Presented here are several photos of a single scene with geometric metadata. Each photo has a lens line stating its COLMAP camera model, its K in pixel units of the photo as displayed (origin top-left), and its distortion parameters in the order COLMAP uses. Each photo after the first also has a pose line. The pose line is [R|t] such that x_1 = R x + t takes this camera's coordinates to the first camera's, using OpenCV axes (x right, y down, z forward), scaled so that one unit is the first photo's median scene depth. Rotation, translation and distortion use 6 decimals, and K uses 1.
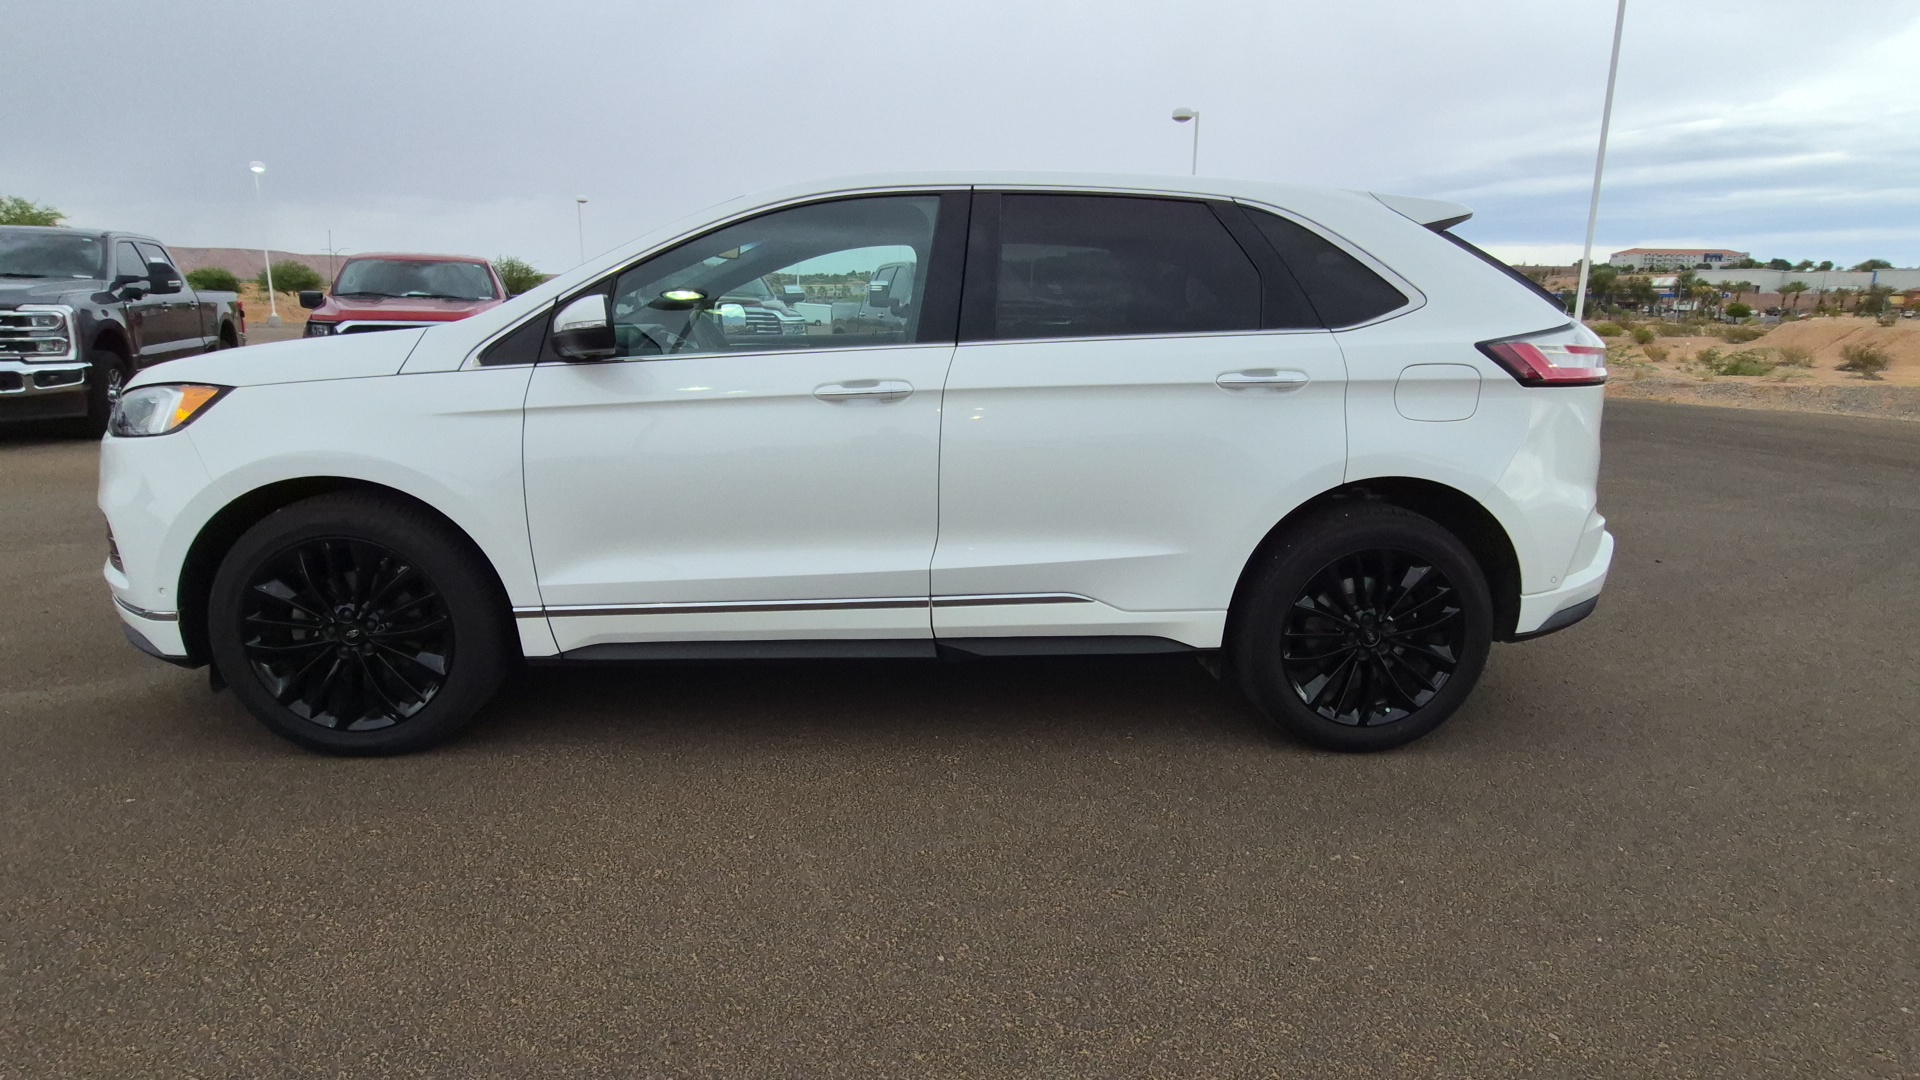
lens RADIAL K [[1009.0, 0, 959.6], [0, 1009.0, 524.1], [0, 0, 1]] dist [-0.013120, -0.001259]
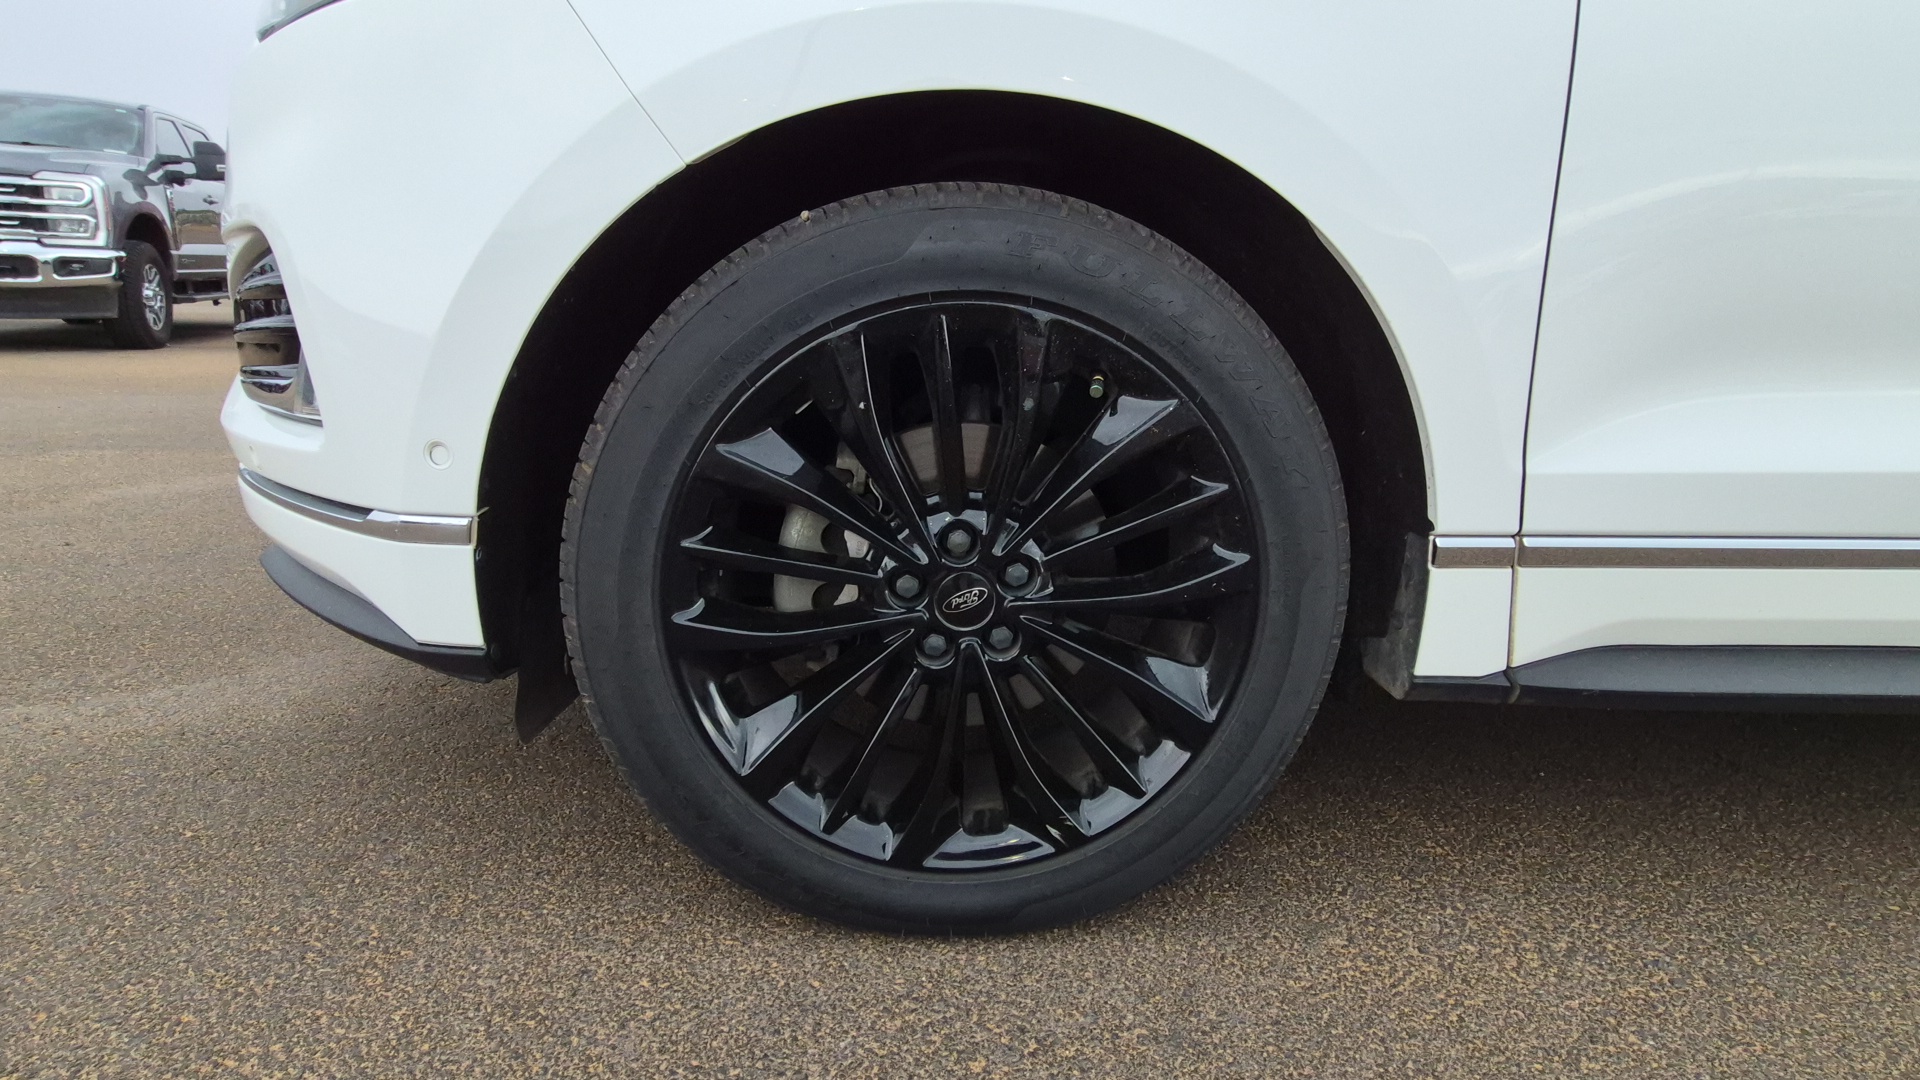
lens RADIAL K [[1009.0, 0, 959.6], [0, 1009.0, 524.1], [0, 0, 1]] dist [-0.013120, -0.001259]
pose [[0.999473, 0.031575, -0.007519, -0.197979], [-0.031470, 0.999411, 0.013705, 0.025824], [0.007948, -0.013461, 0.999878, 0.213016]]
